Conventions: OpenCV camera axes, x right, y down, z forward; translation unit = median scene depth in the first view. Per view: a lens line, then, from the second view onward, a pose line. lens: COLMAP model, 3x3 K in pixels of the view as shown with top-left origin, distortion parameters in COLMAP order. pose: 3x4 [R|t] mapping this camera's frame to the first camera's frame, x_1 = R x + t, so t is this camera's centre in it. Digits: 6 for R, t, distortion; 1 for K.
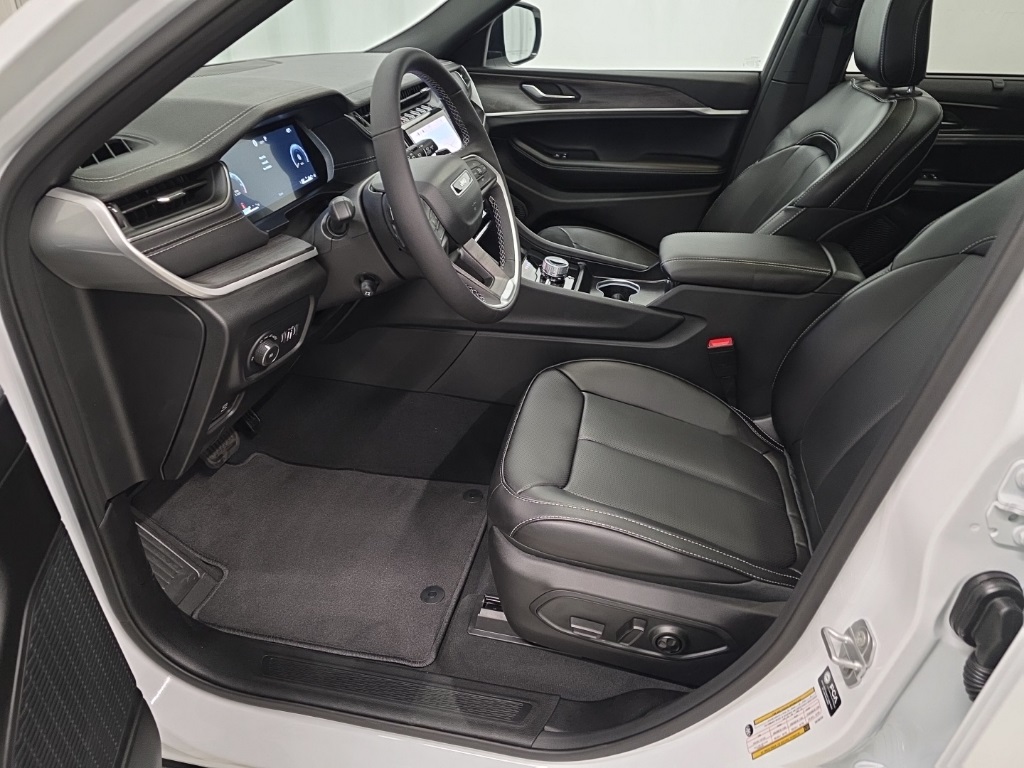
lens RADIAL K [[682.3, 0, 514.0], [0, 682.3, 381.9], [0, 0, 1]] dist [0.055646, -0.045953]
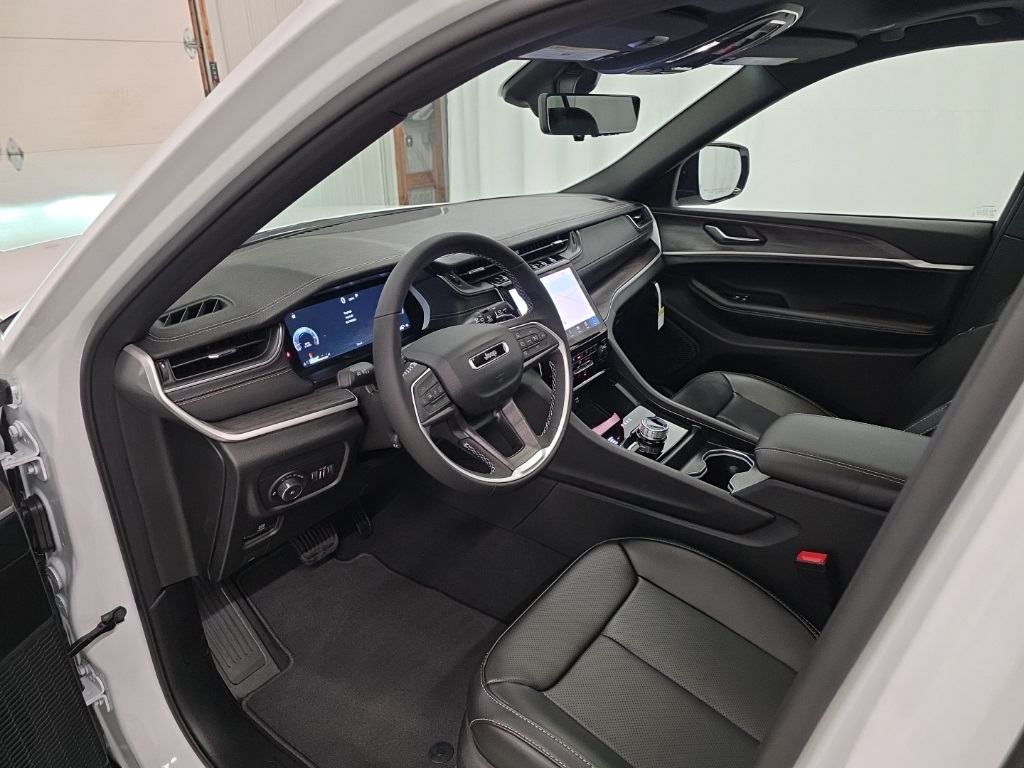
lens RADIAL K [[682.3, 0, 511.6], [0, 682.3, 387.0], [0, 0, 1]] dist [0.055646, -0.045953]
pose [[0.904562, 0.129865, -0.406081, 0.279717], [-0.176118, 0.981233, -0.078510, -0.127747], [0.388265, 0.142535, 0.910458, 0.071589]]
